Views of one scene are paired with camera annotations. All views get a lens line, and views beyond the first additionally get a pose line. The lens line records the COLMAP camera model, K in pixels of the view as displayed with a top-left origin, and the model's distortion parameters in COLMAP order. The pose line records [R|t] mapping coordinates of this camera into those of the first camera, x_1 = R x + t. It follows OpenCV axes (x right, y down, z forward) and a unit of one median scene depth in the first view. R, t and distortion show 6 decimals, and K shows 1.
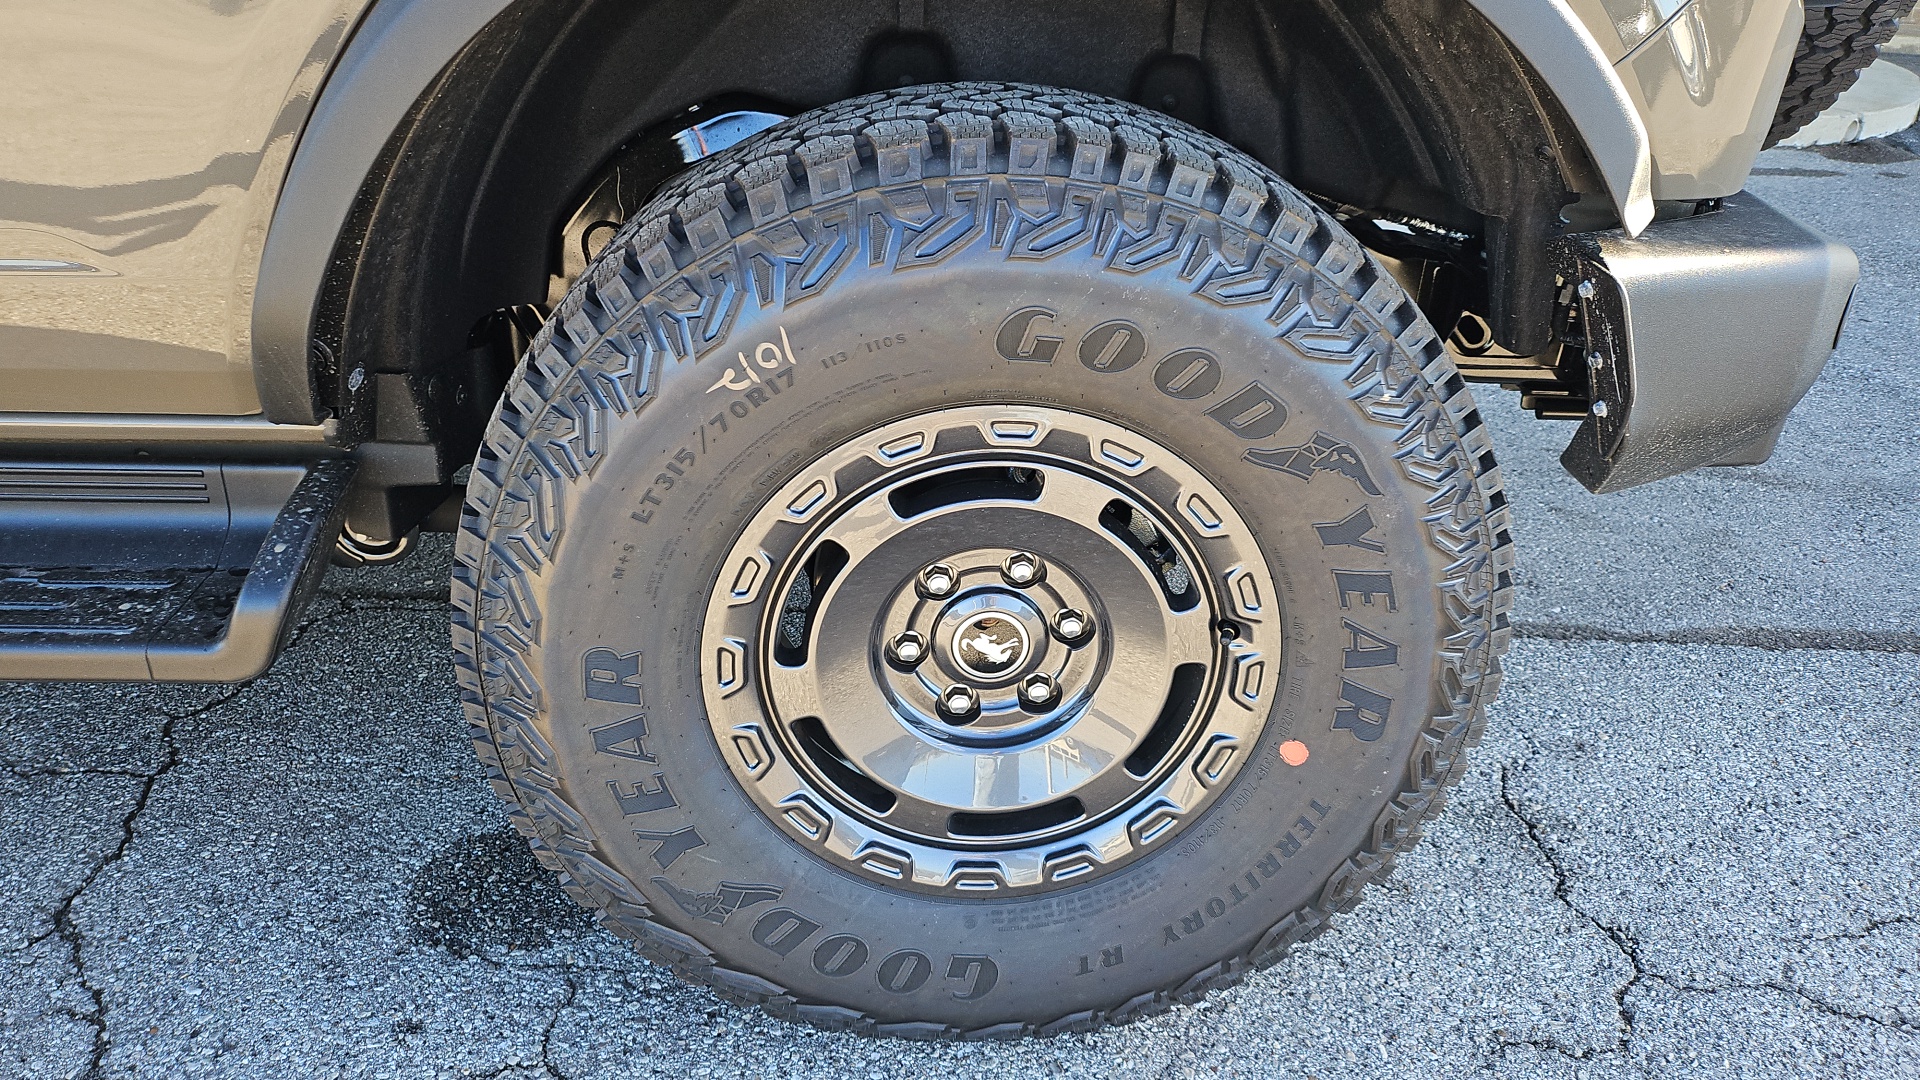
lens RADIAL K [[1348.5, 0, 967.7], [0, 1348.5, 543.1], [0, 0, 1]] dist [0.079036, -0.087178]
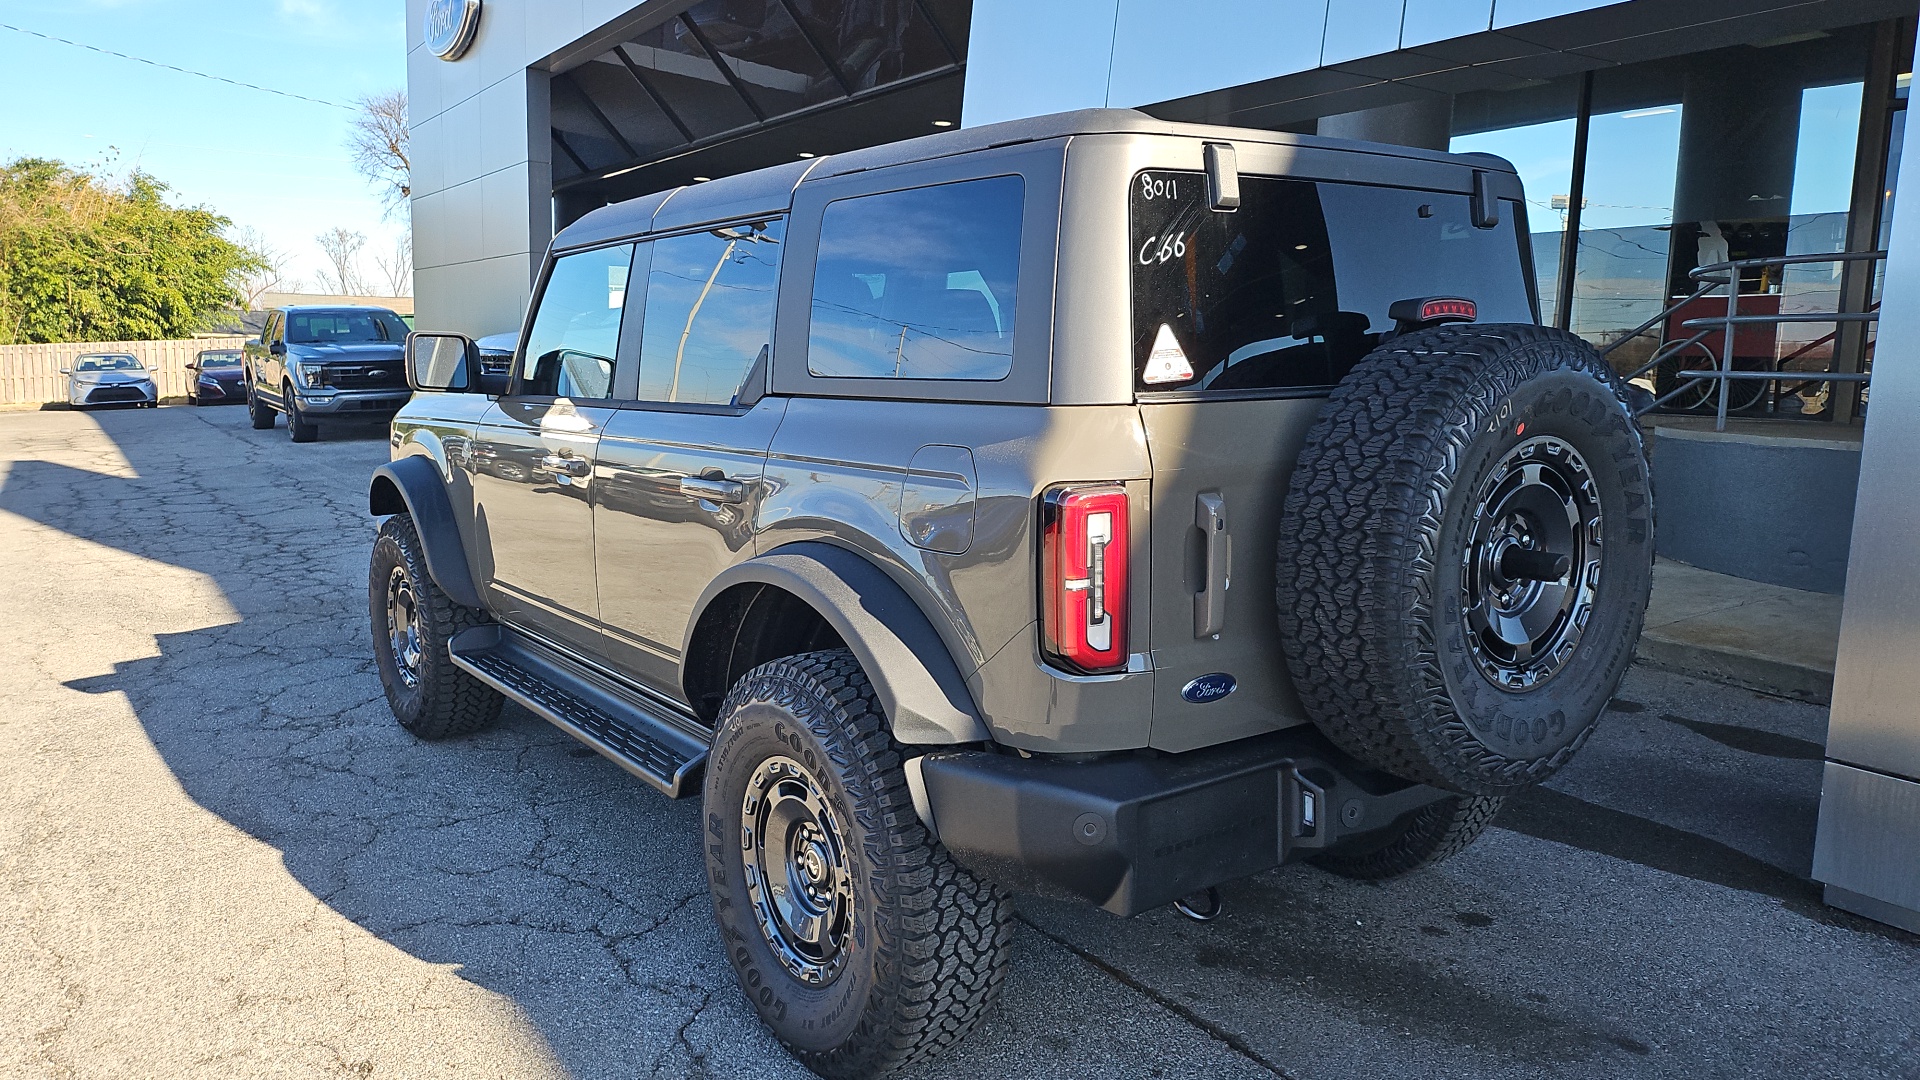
lens RADIAL K [[1332.7, 0, 1018.4], [0, 1332.7, 543.3], [0, 0, 1]] dist [0.051639, -0.083710]
pose [[0.584865, 0.079901, -0.807185, 2.304355], [-0.348020, 0.923604, -0.160741, -0.216079], [0.732676, 0.374929, 0.567991, -0.353414]]
